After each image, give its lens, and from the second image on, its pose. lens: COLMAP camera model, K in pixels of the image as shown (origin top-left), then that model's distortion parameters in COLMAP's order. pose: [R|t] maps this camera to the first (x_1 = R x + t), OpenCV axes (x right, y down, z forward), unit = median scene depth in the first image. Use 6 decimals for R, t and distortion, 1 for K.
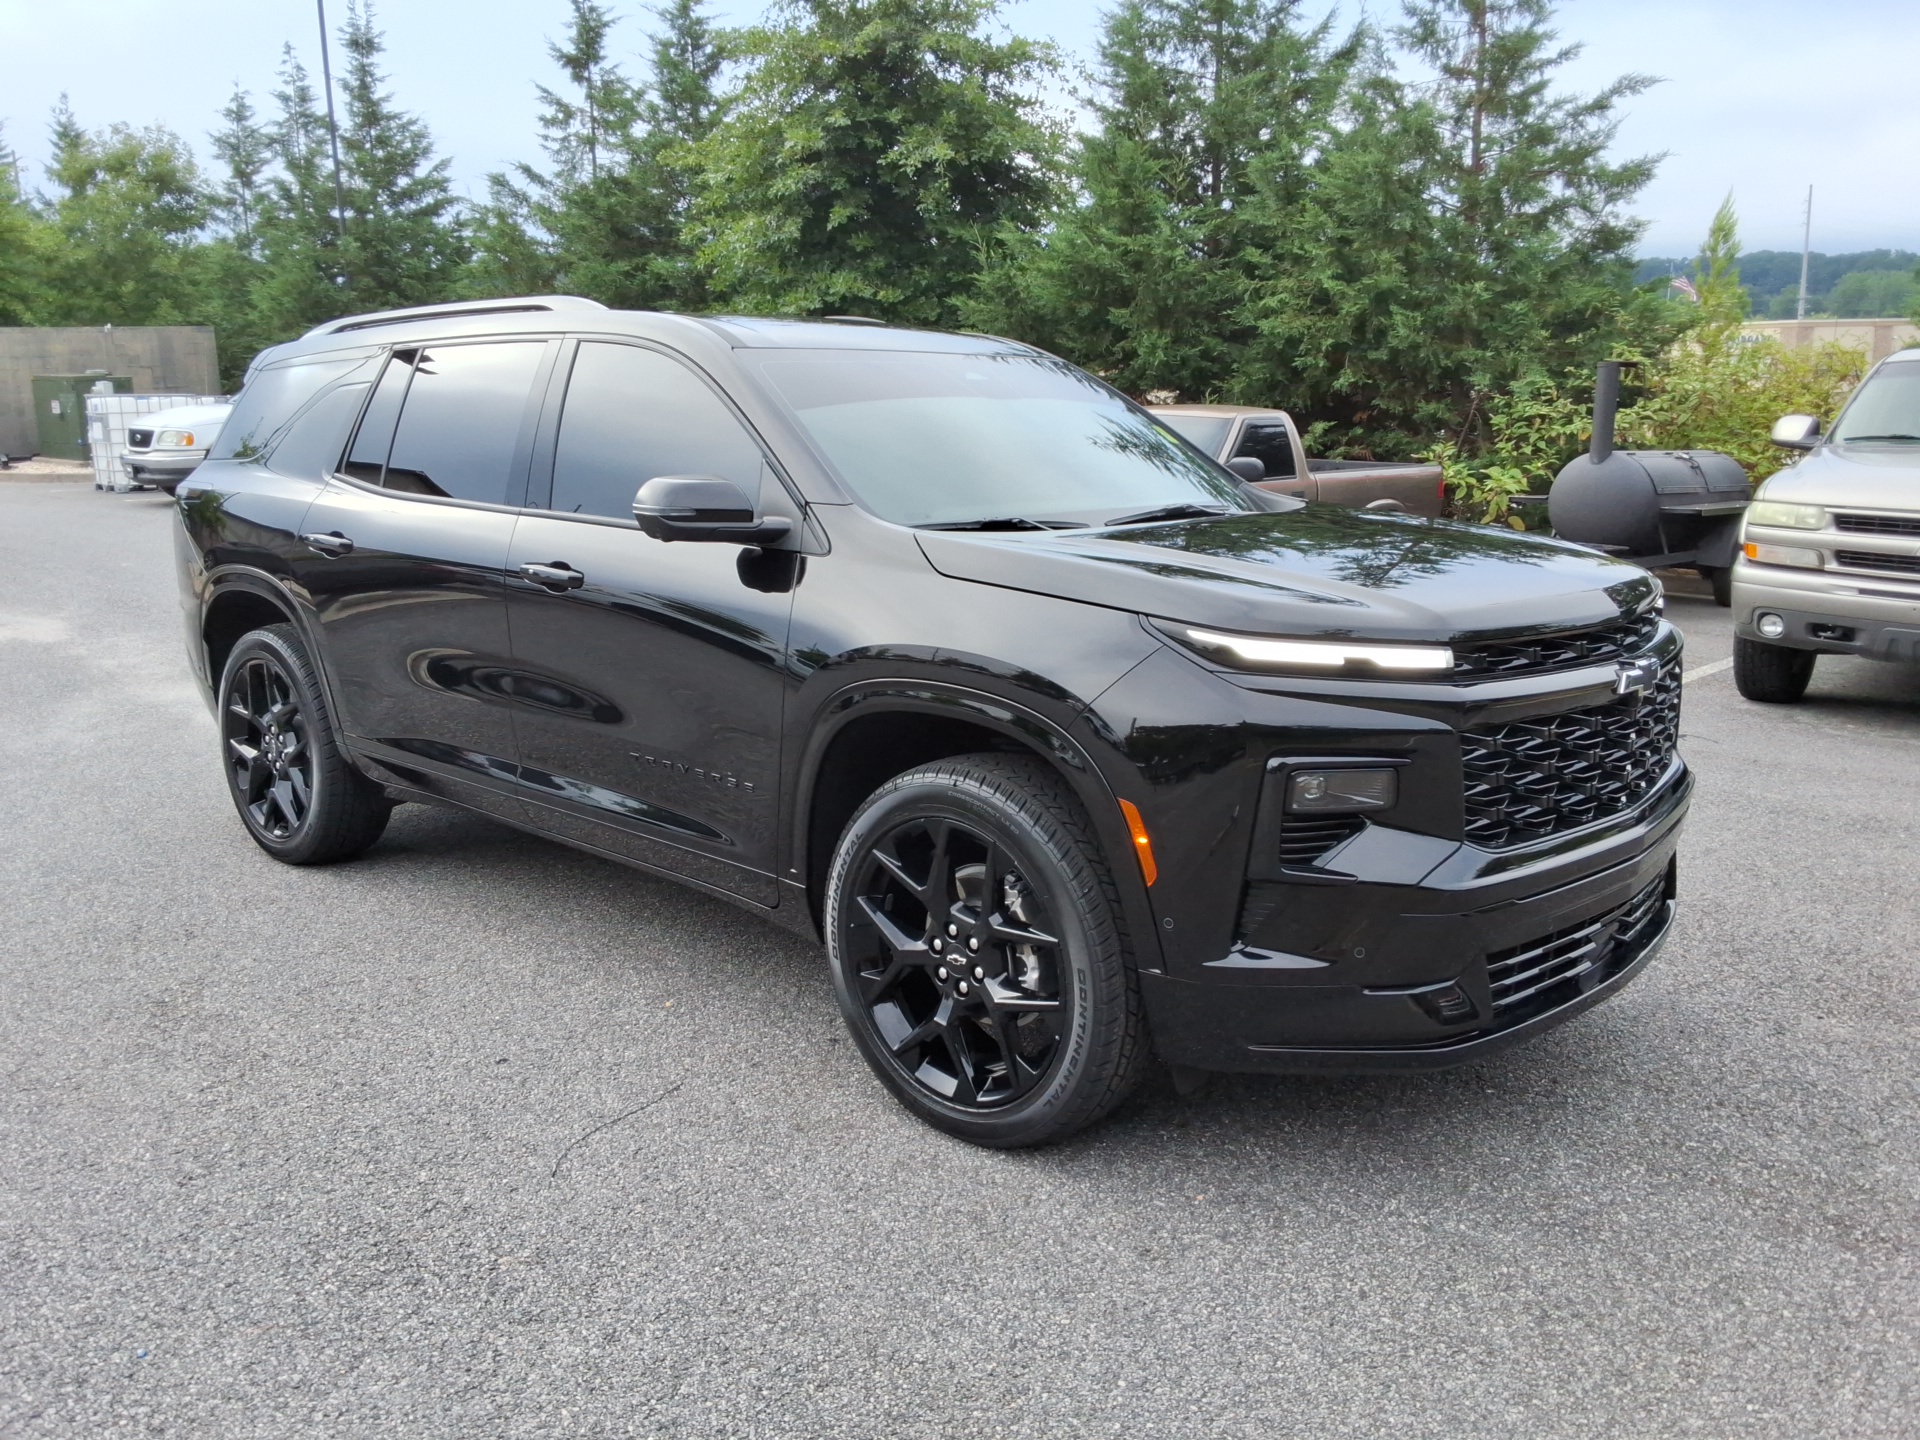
lens RADIAL K [[1545.1, 0, 953.5], [0, 1545.1, 706.7], [0, 0, 1]] dist [0.094562, -0.147458]
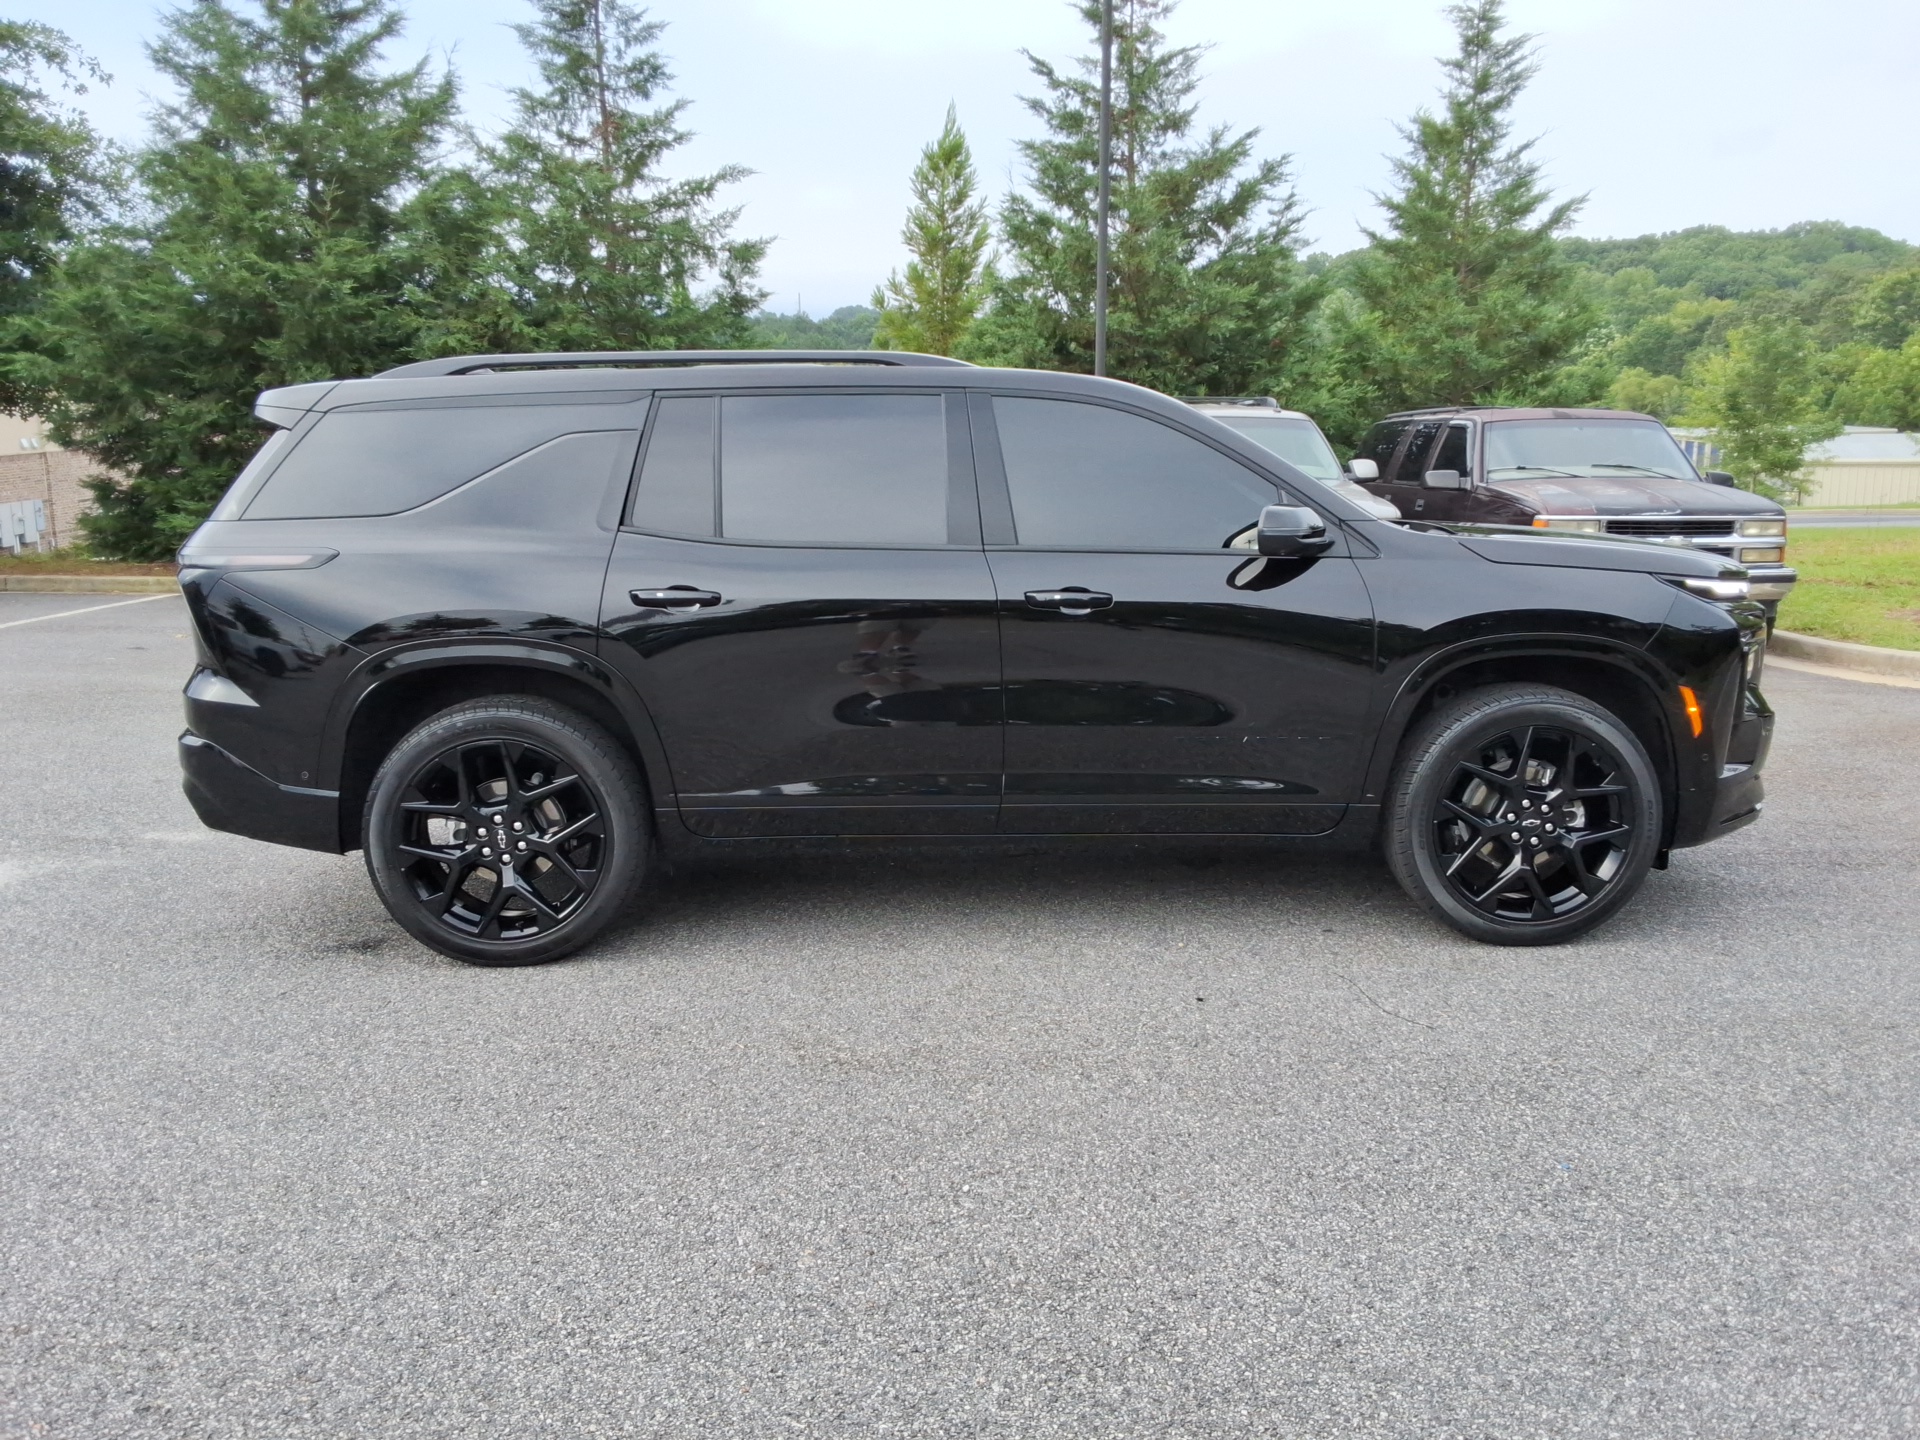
lens RADIAL K [[1545.1, 0, 955.3], [0, 1545.1, 718.8], [0, 0, 1]] dist [0.094562, -0.147458]
pose [[0.703099, -0.126598, 0.699732, -0.319273], [0.137949, 0.989614, 0.040431, -0.015646], [-0.697583, 0.068100, 0.713260, 0.073680]]
